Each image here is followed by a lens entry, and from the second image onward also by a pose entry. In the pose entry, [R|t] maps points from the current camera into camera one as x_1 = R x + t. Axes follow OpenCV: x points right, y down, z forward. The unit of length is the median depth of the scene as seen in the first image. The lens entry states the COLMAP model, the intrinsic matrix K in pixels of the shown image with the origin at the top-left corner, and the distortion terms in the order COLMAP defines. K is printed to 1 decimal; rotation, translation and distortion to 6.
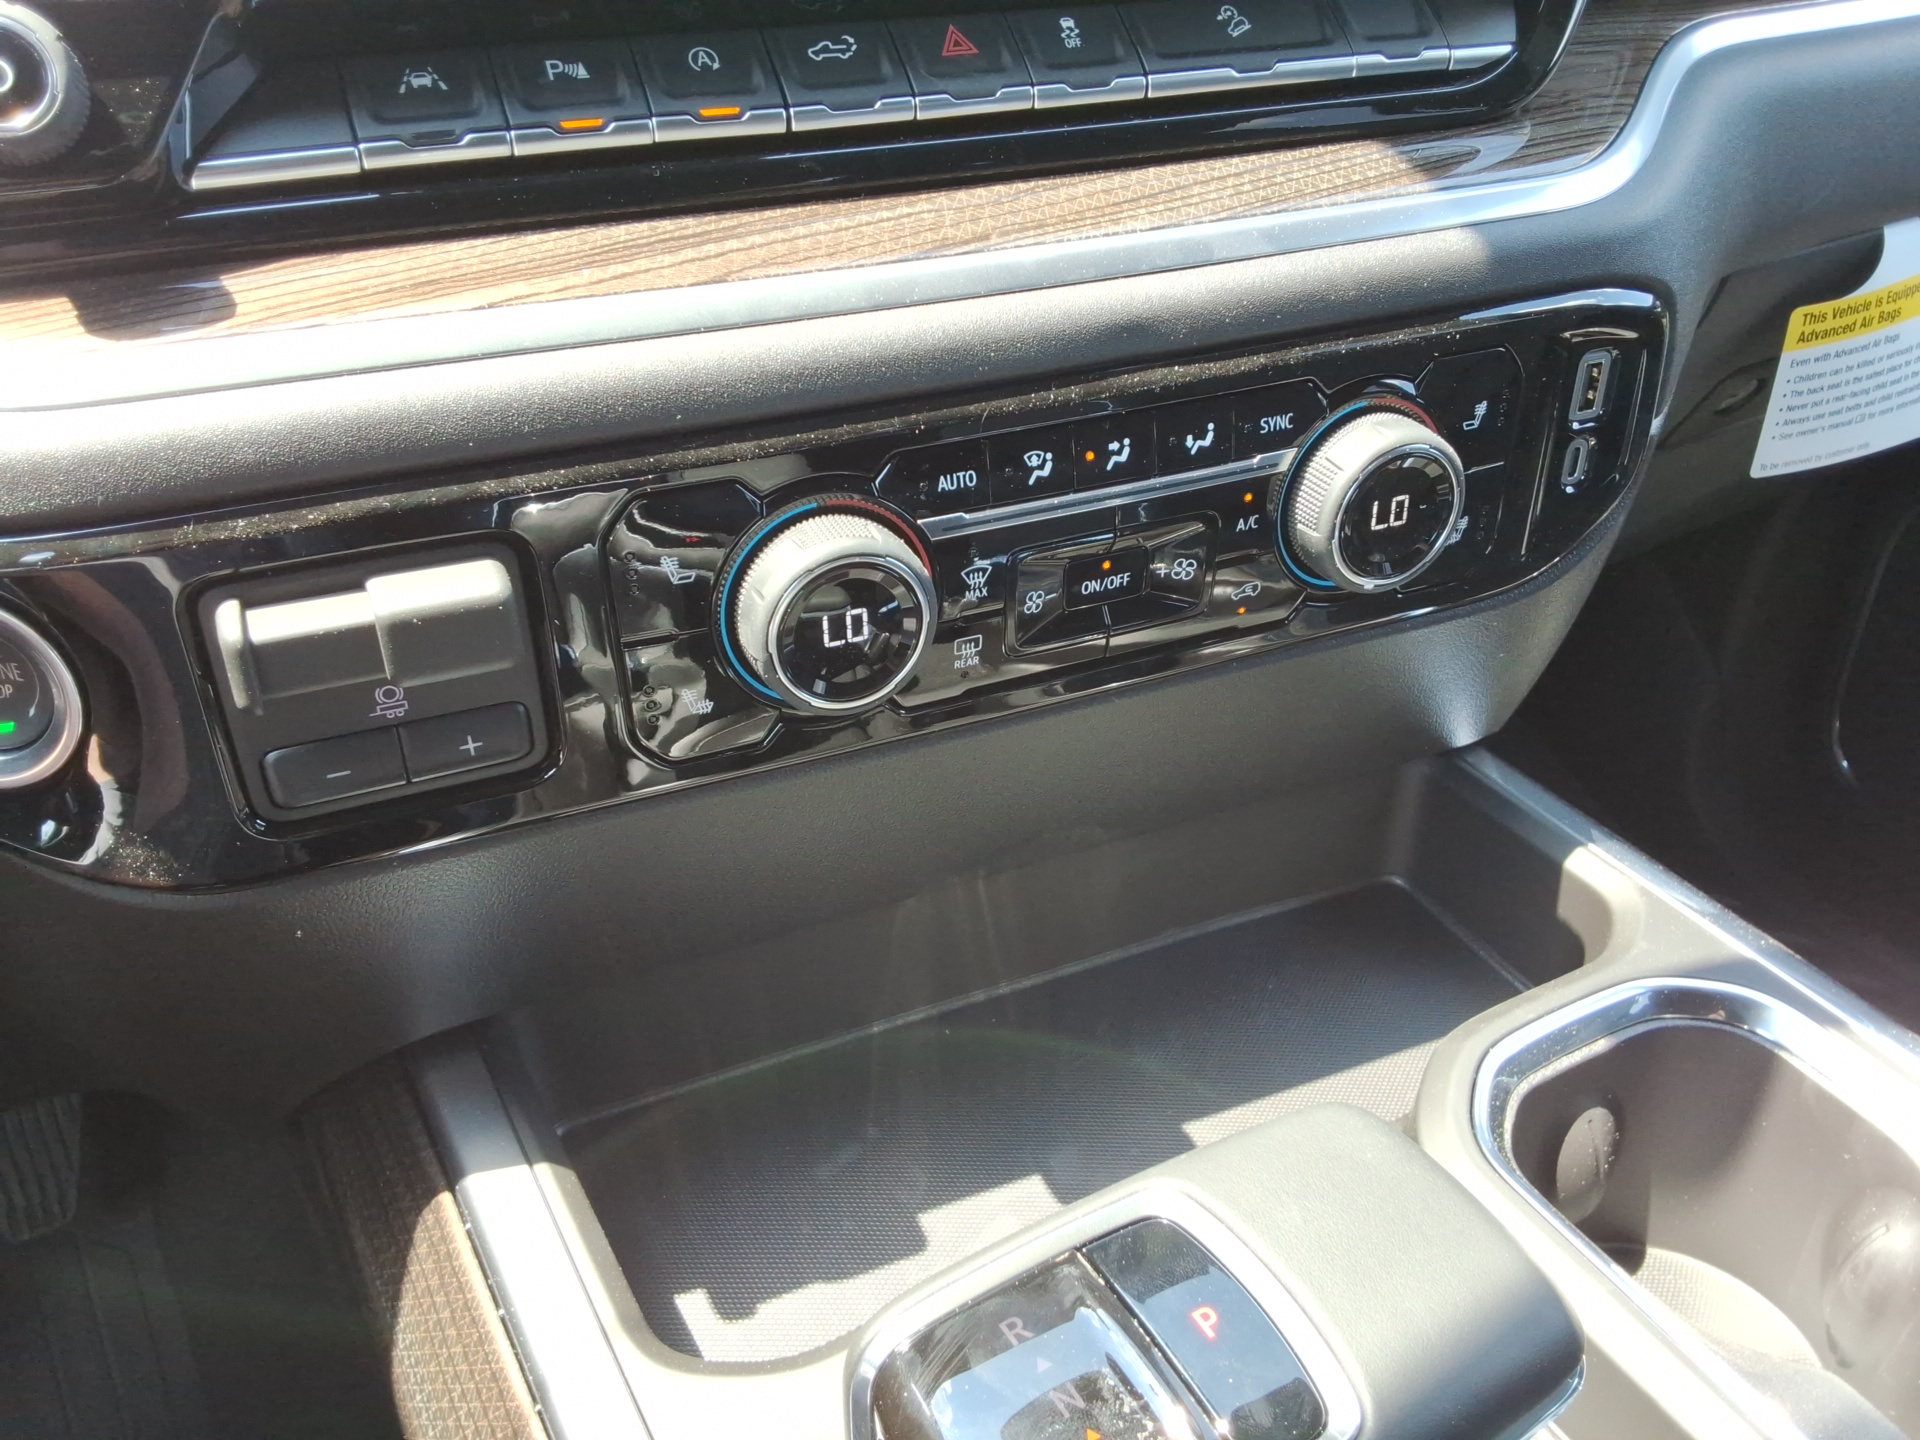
lens RADIAL K [[1539.1, 0, 960.0], [0, 1539.1, 720.0], [0, 0, 1]] dist [0.113929, -0.168931]
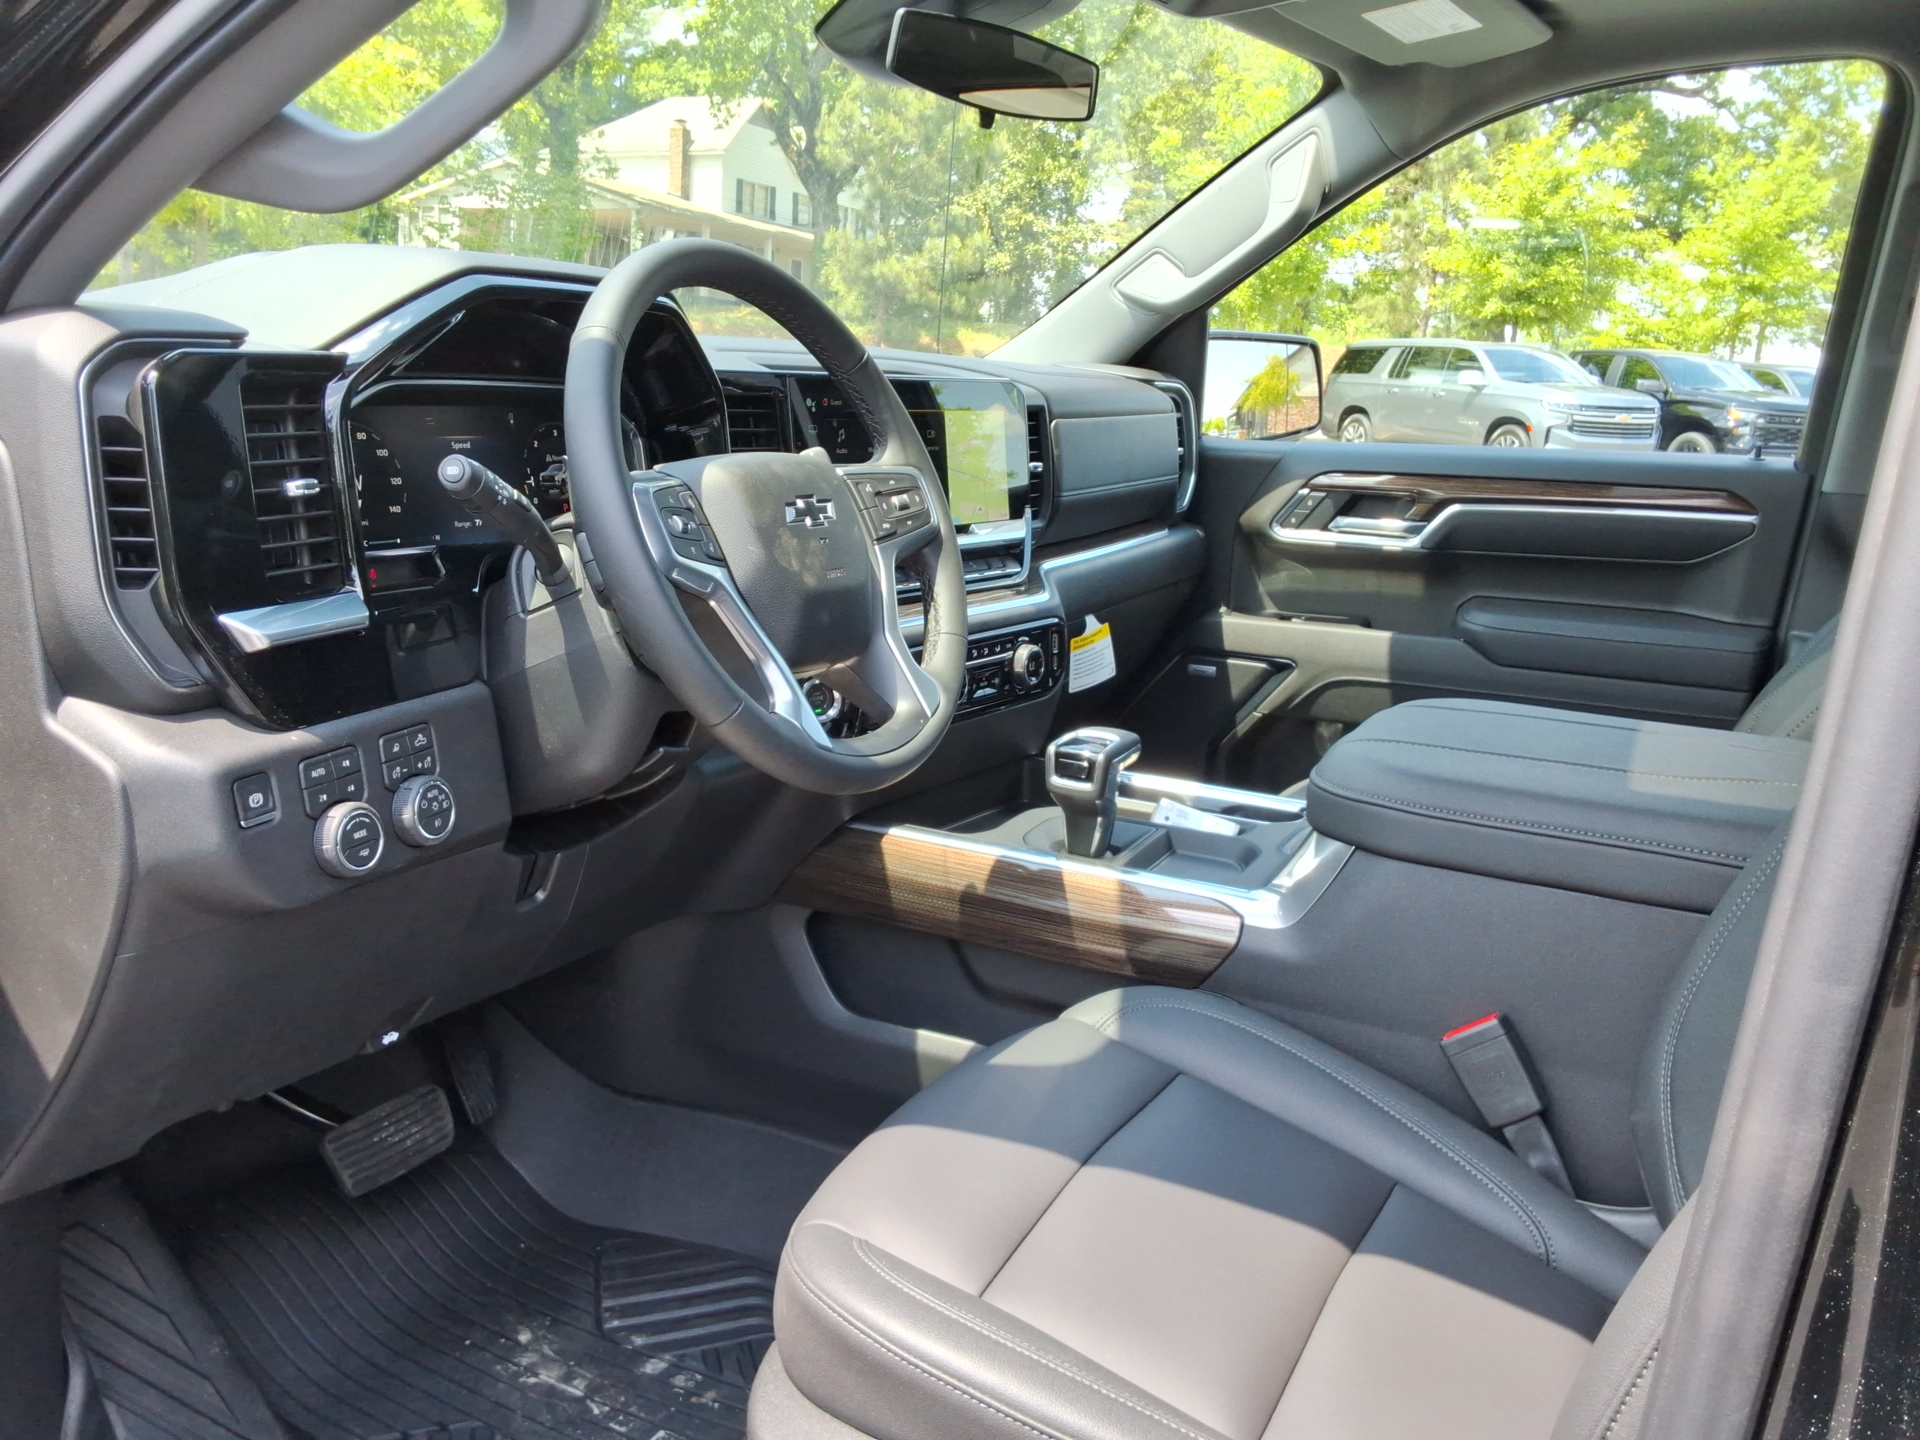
lens RADIAL K [[1557.6, 0, 973.8], [0, 1557.6, 706.8], [0, 0, 1]] dist [0.096433, -0.157243]
pose [[0.851023, -0.086032, 0.518033, -2.272861], [0.261335, 0.925038, -0.275696, 1.204134], [-0.455482, 0.370003, 0.809712, -2.540644]]
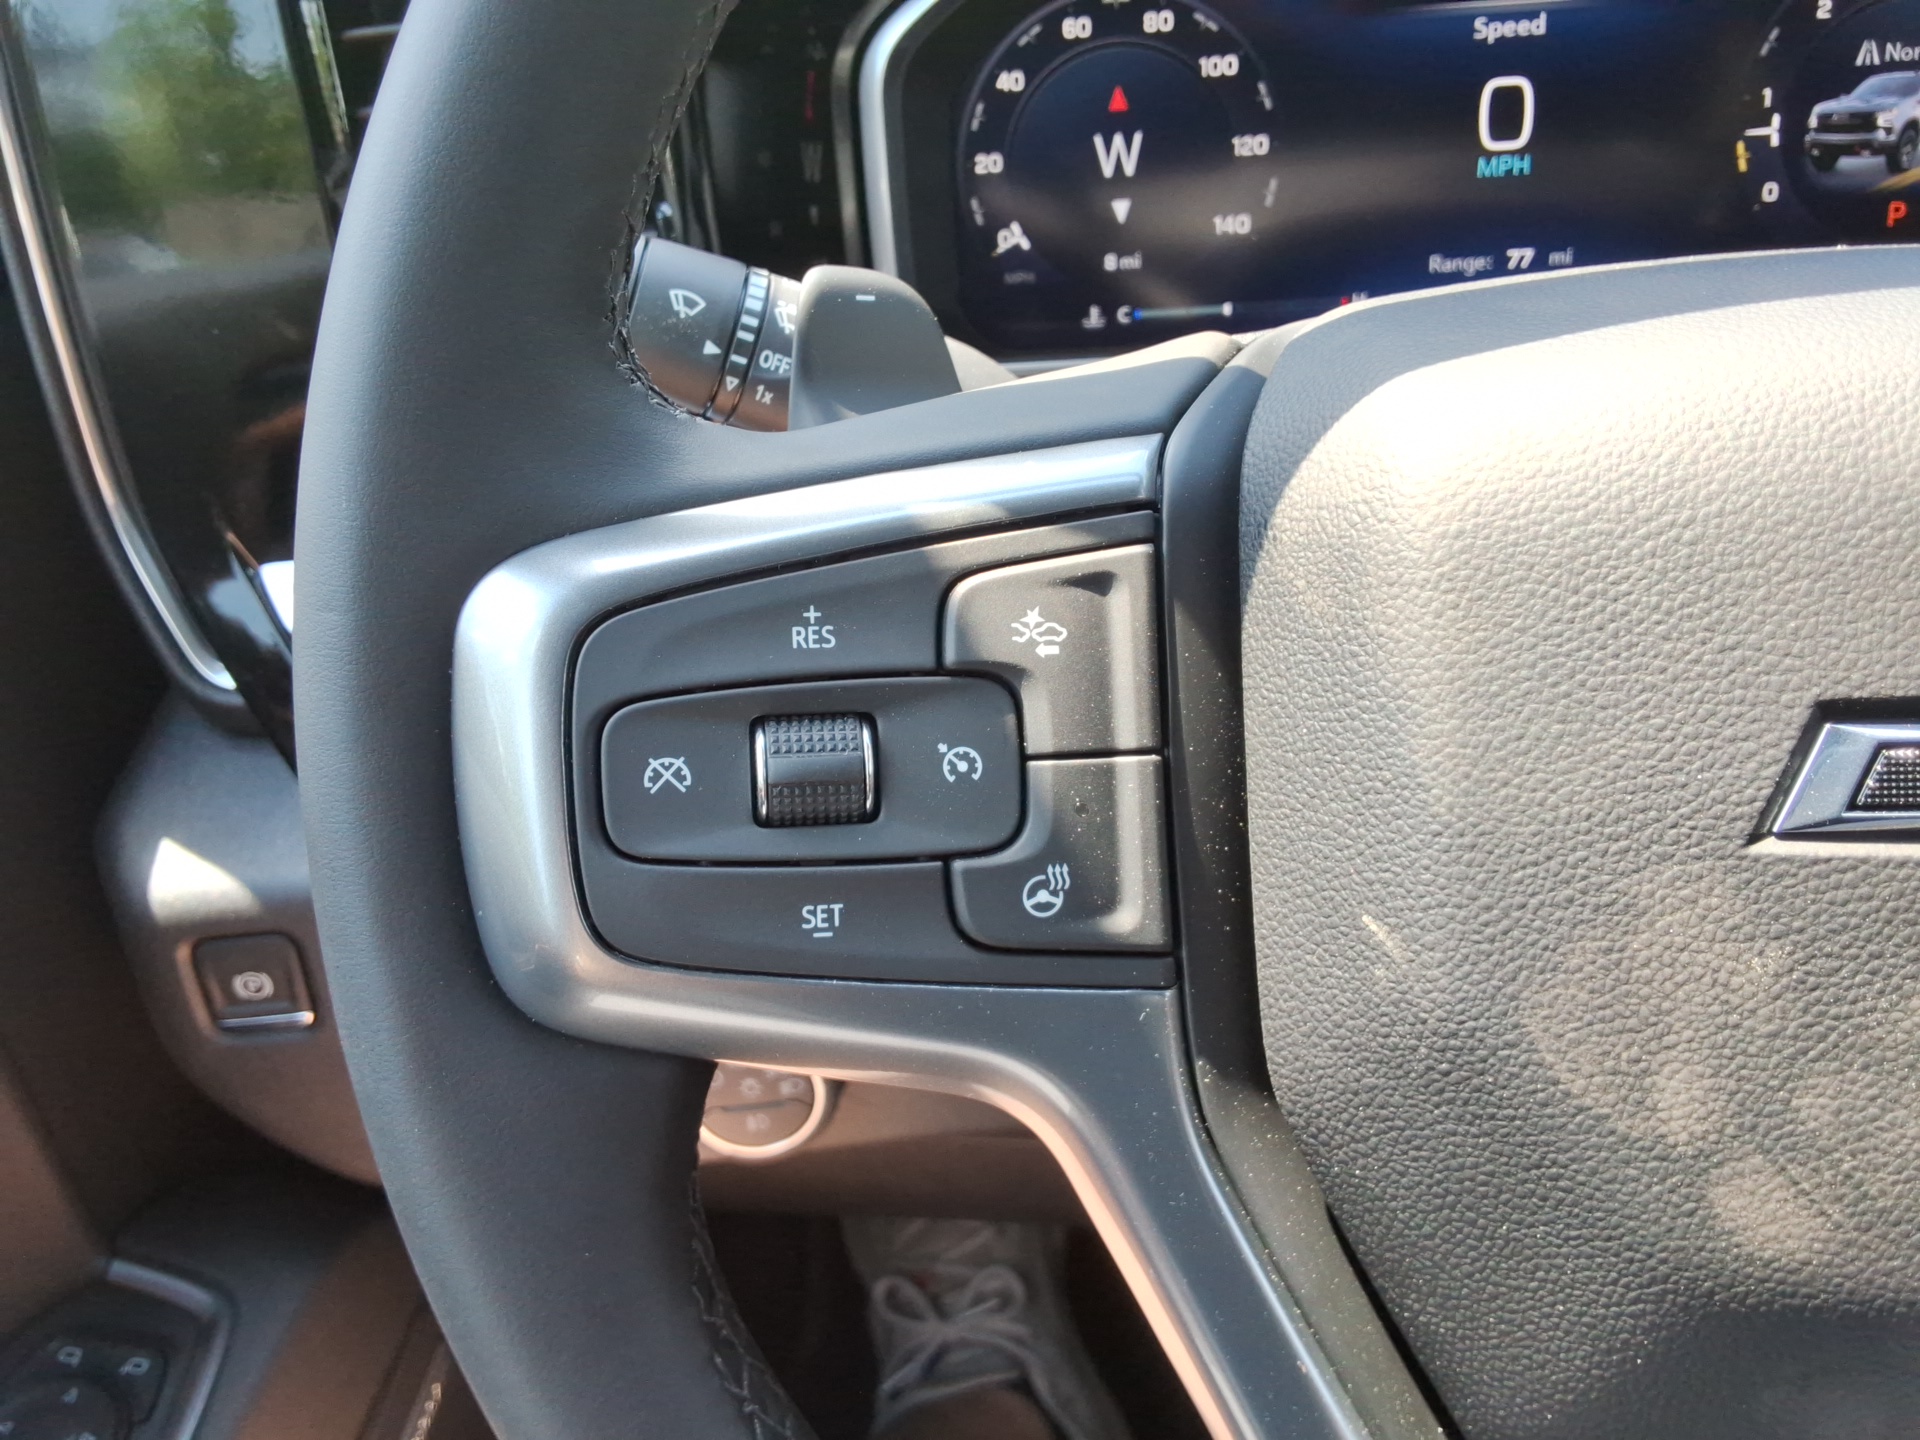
lens RADIAL K [[1601.2, 0, 972.3], [0, 1601.2, 720.5], [0, 0, 1]] dist [0.087595, -0.167294]
pose [[0.799725, 0.234754, -0.552567, -0.912557], [-0.245211, 0.967835, 0.056286, -0.037360], [0.548007, 0.090482, 0.831565, -0.635979]]
